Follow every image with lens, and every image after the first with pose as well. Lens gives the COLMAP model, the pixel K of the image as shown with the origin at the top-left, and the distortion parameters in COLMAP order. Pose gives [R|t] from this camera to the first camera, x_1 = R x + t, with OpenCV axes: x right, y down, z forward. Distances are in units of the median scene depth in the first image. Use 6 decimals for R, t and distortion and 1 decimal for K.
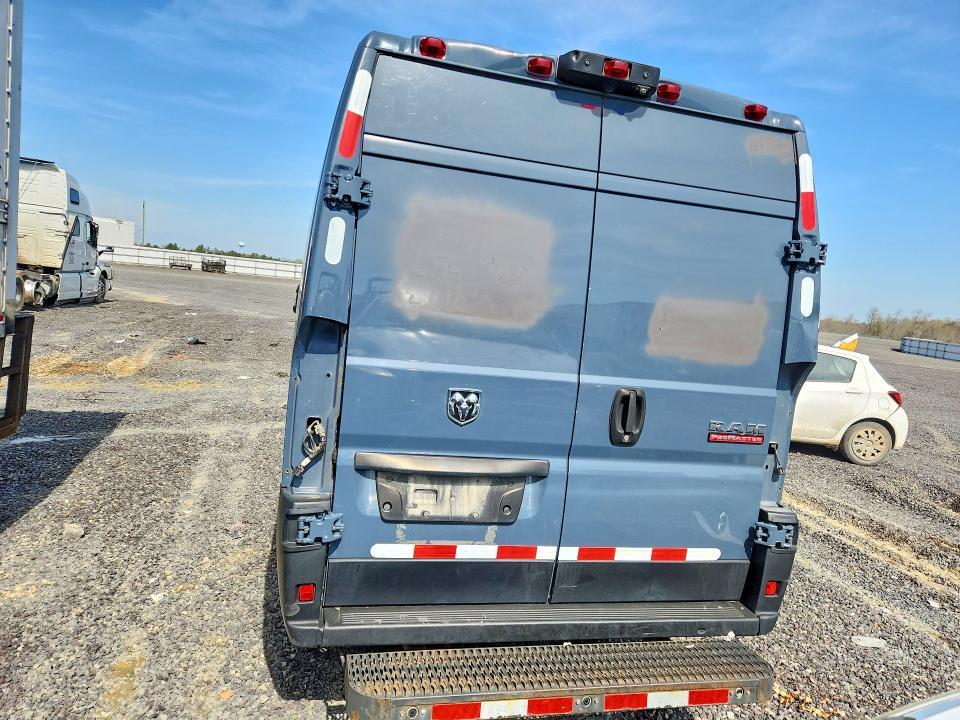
lens RADIAL K [[648.1, 0, 492.5], [0, 648.1, 356.7], [0, 0, 1]] dist [0.039198, -0.001803]
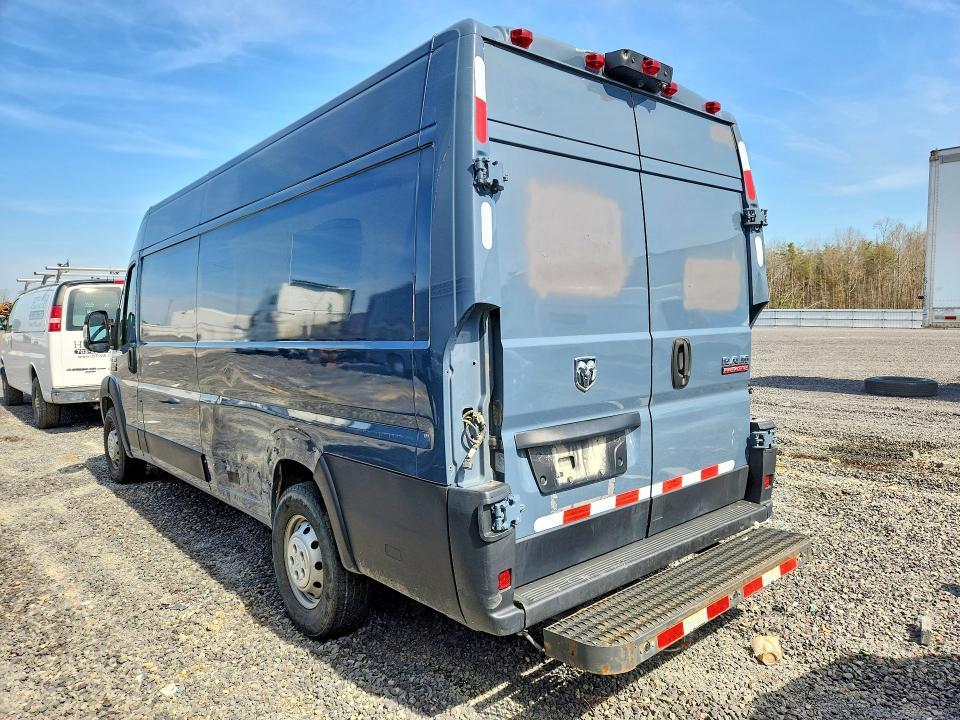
lens RADIAL K [[648.1, 0, 492.5], [0, 648.1, 356.7], [0, 0, 1]] dist [0.039198, -0.001803]
pose [[0.883426, -0.151214, 0.443502, -0.631621], [0.155065, 0.987513, 0.027818, -0.004575], [-0.442170, 0.044197, 0.895842, 0.096053]]
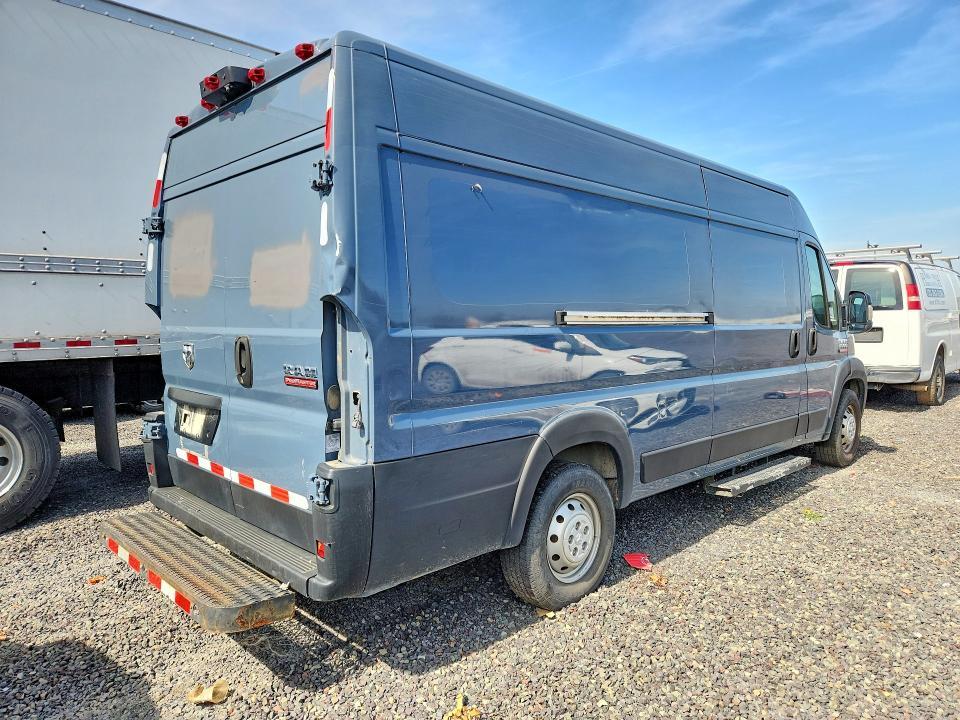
lens RADIAL K [[648.1, 0, 492.5], [0, 648.1, 356.7], [0, 0, 1]] dist [0.039198, -0.001803]
pose [[0.508455, -0.049131, -0.859686, 1.464035], [-0.012373, 0.997851, -0.064345, 0.157840], [0.861000, 0.043353, 0.506755, 0.812746]]
